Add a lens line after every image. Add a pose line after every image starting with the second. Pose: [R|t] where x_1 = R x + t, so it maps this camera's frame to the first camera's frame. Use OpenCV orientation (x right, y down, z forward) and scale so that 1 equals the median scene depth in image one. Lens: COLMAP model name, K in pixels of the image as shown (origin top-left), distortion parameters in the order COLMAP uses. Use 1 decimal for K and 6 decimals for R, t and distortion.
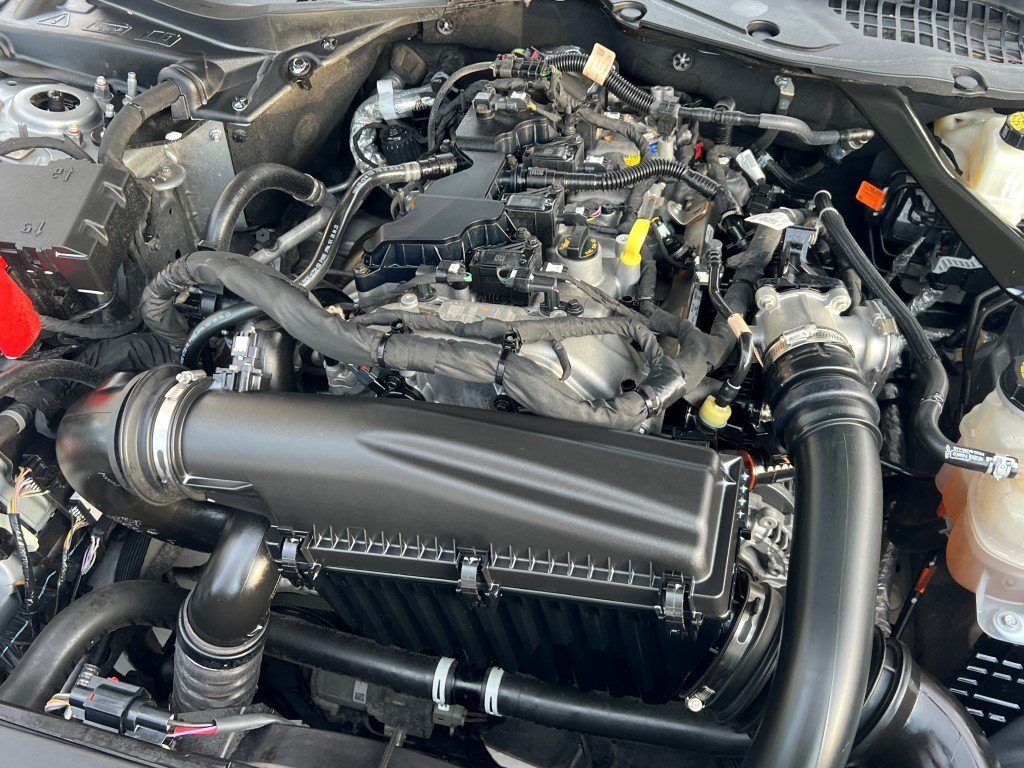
lens RADIAL K [[977.1, 0, 512.8], [0, 977.1, 382.7], [0, 0, 1]] dist [-0.007491, 0.000000]
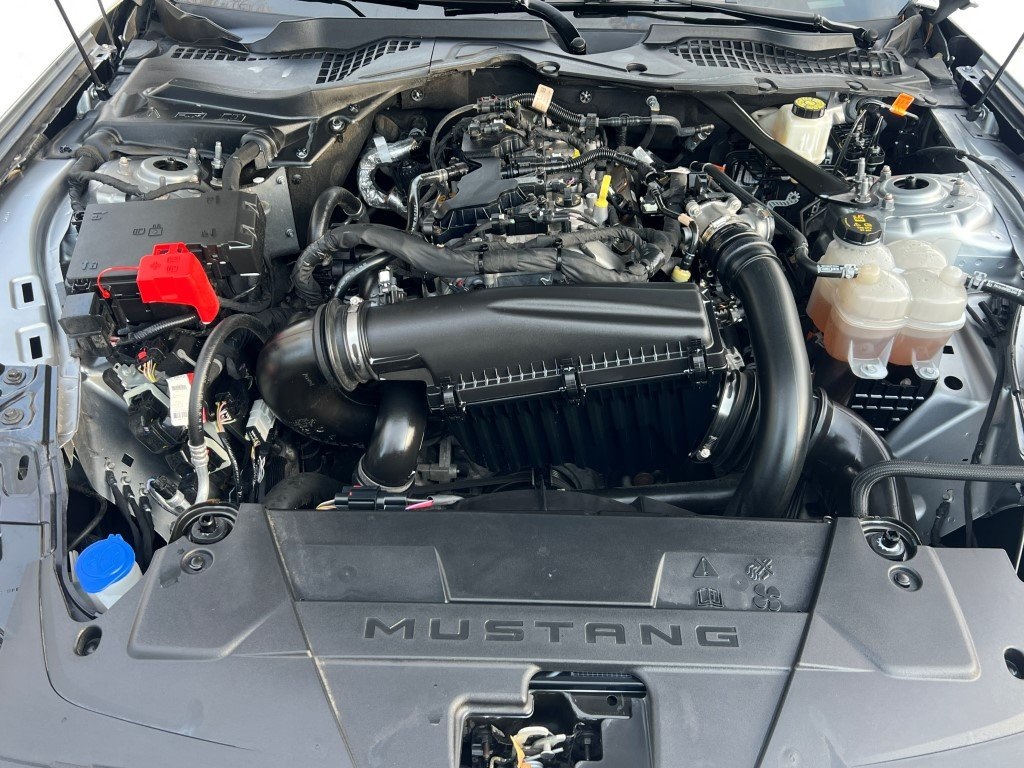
lens RADIAL K [[868.5, 0, 511.0], [0, 868.5, 385.0], [0, 0, 1]] dist [-0.007413, -0.003950]
pose [[0.969046, -0.163471, 0.185008, -0.287160], [0.179813, 0.980823, -0.075188, 0.209494], [-0.169169, 0.106128, 0.979857, -0.278646]]
